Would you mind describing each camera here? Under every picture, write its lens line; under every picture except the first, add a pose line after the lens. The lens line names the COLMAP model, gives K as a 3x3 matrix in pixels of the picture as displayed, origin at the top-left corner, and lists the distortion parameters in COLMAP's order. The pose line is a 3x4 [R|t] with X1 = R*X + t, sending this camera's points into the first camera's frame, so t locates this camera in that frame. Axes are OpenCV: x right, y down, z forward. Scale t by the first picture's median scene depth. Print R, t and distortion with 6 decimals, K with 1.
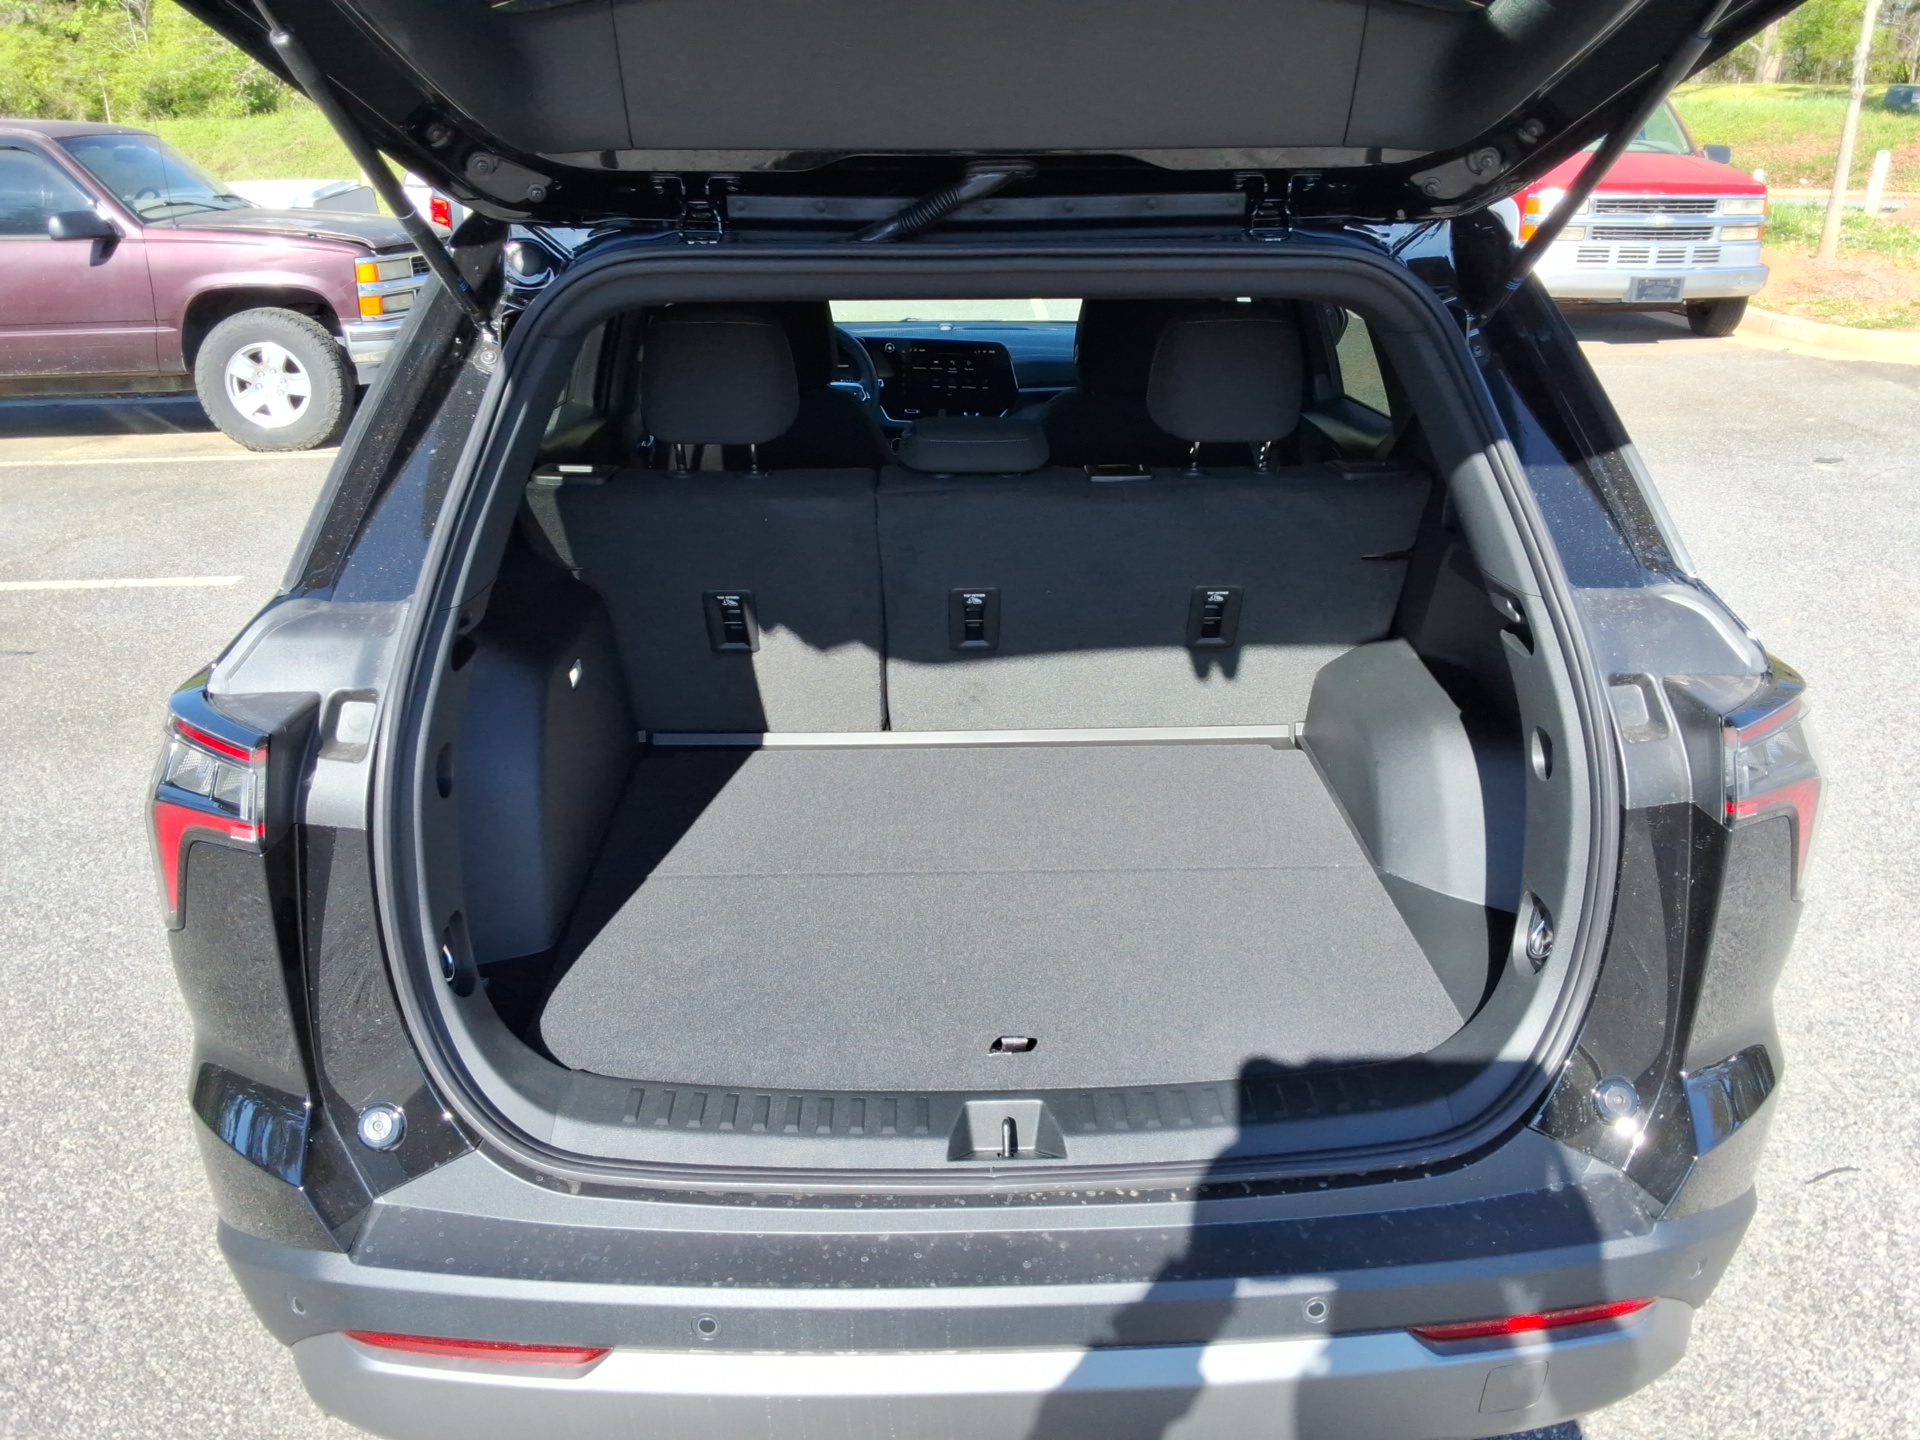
lens RADIAL K [[1574.4, 0, 960.0], [0, 1574.4, 720.0], [0, 0, 1]] dist [0.049404, -0.076370]
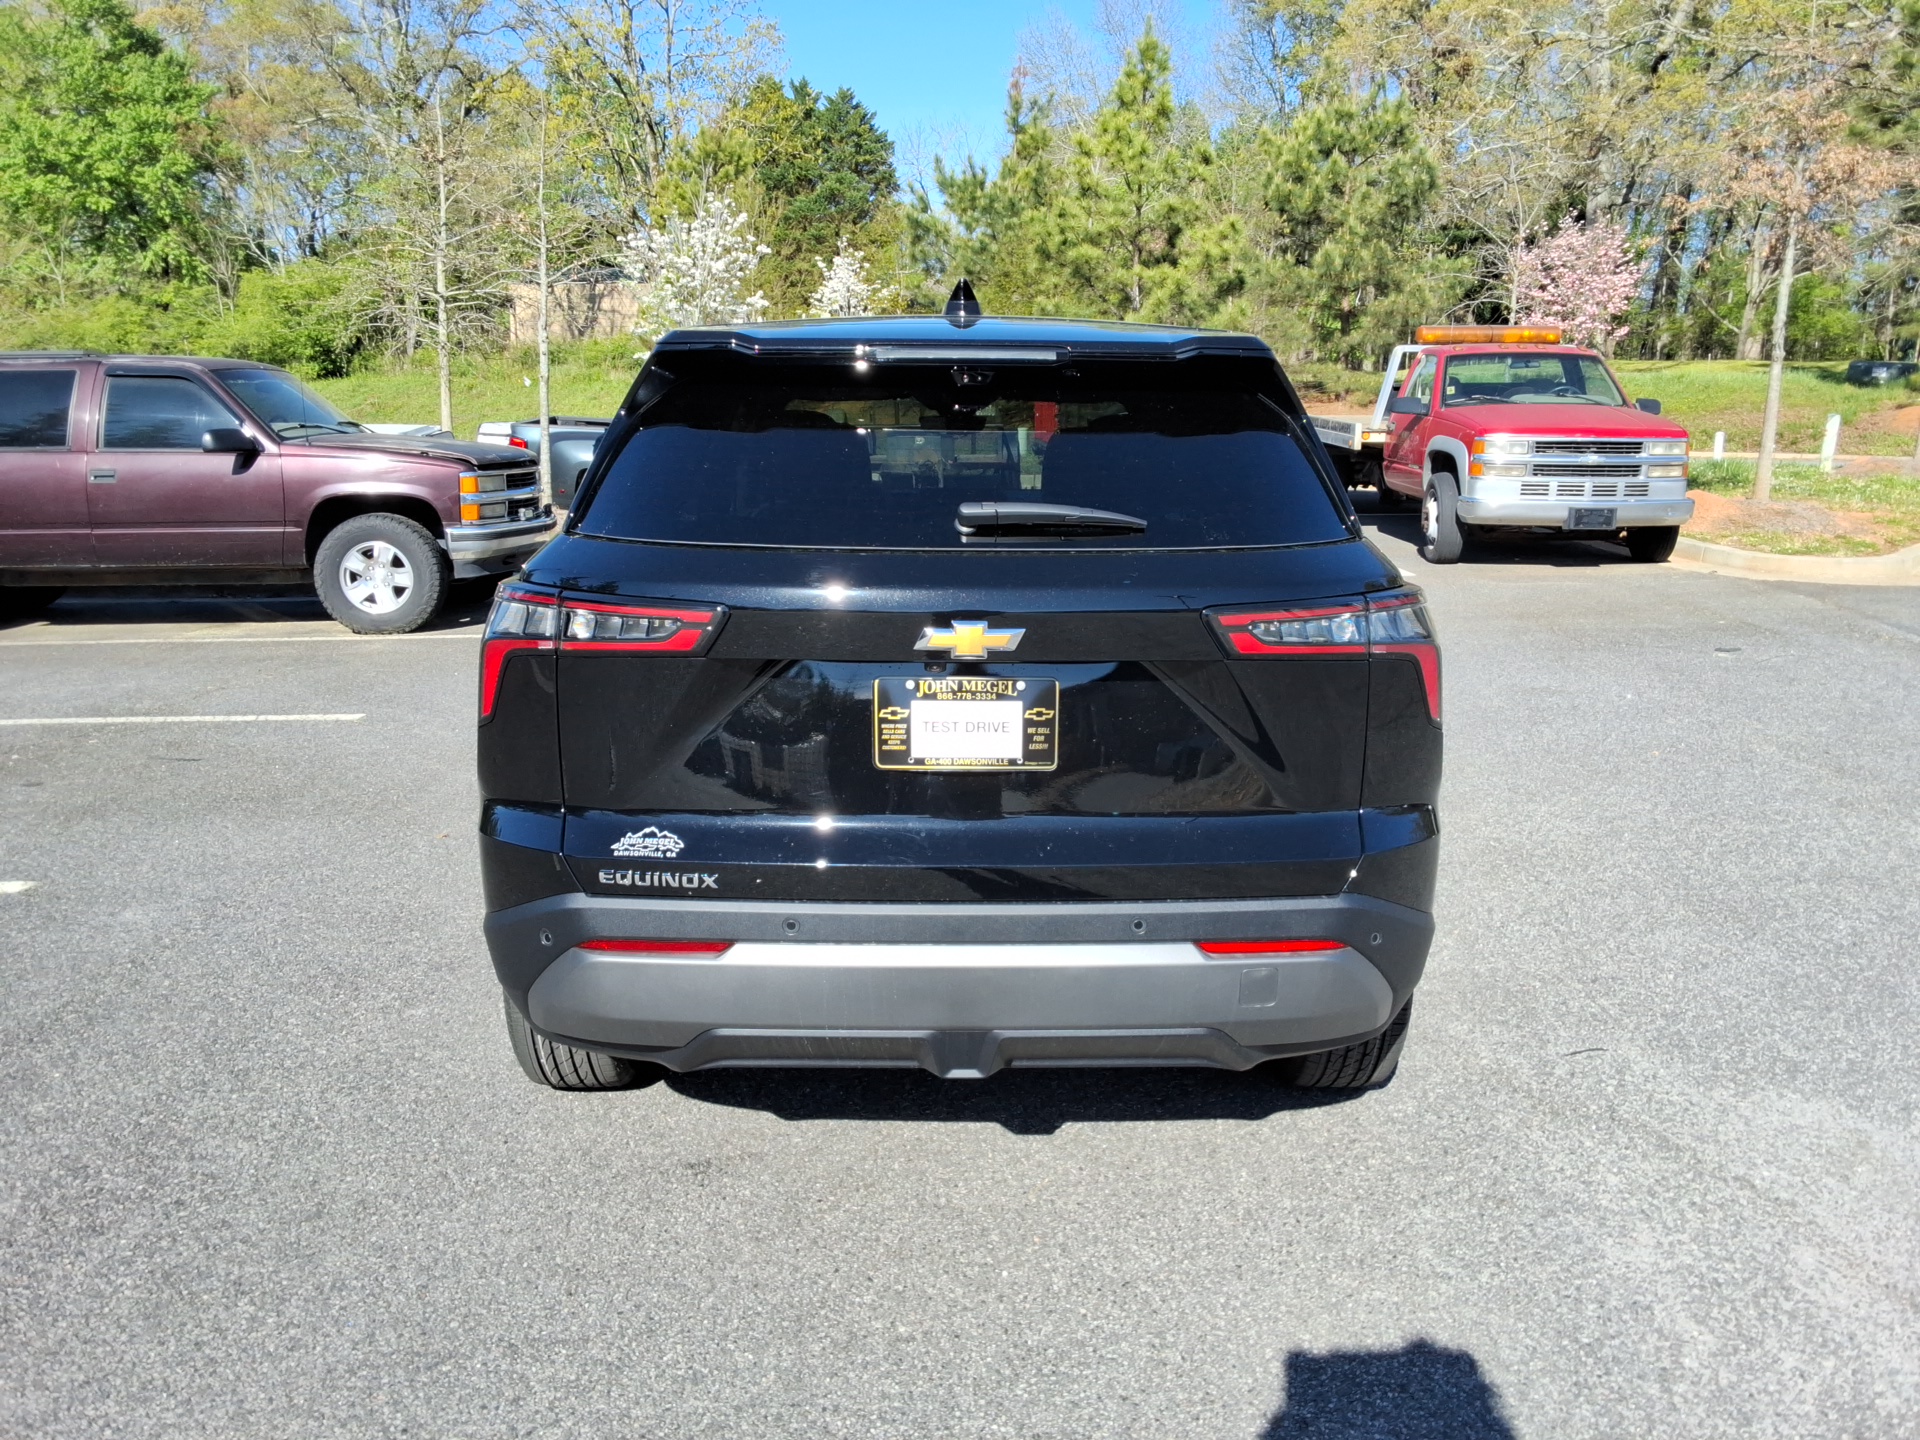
lens RADIAL K [[1568.8, 0, 951.7], [0, 1568.8, 715.4], [0, 0, 1]] dist [0.091572, -0.123109]
pose [[0.999712, 0.014163, -0.019353, 0.008003], [-0.017108, 0.986694, -0.161683, 0.069112], [0.016806, 0.161967, 0.986653, -0.120702]]
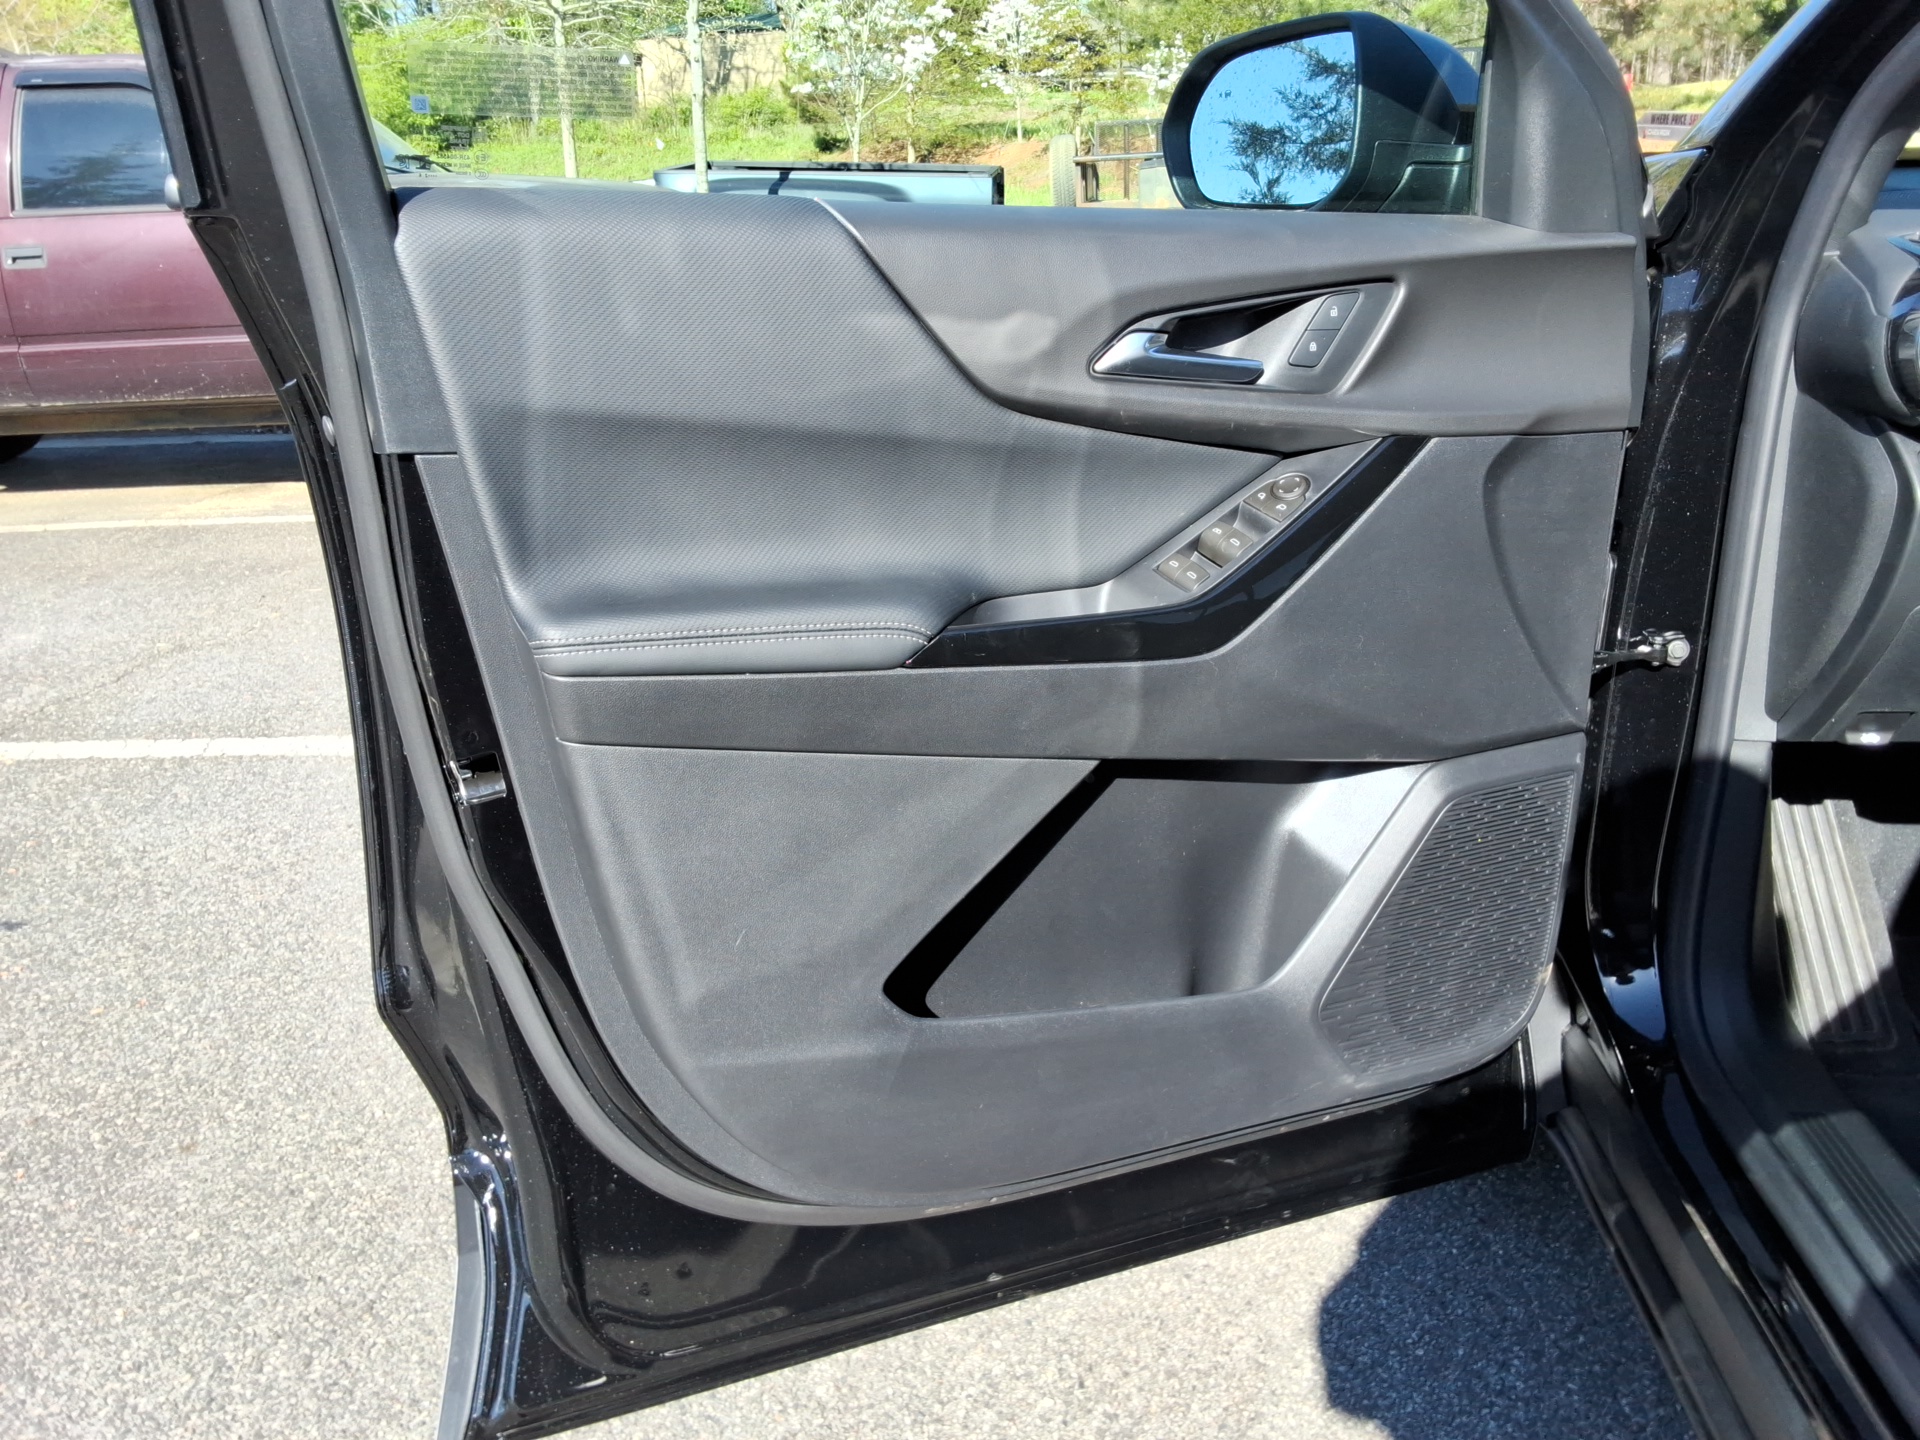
lens RADIAL K [[1560.8, 0, 976.4], [0, 1560.8, 730.5], [0, 0, 1]] dist [0.058364, -0.075769]
pose [[0.995604, 0.005414, -0.093506, -0.142690], [-0.006338, 0.999934, -0.009593, -0.063700], [0.093448, 0.010144, 0.995573, 0.325364]]
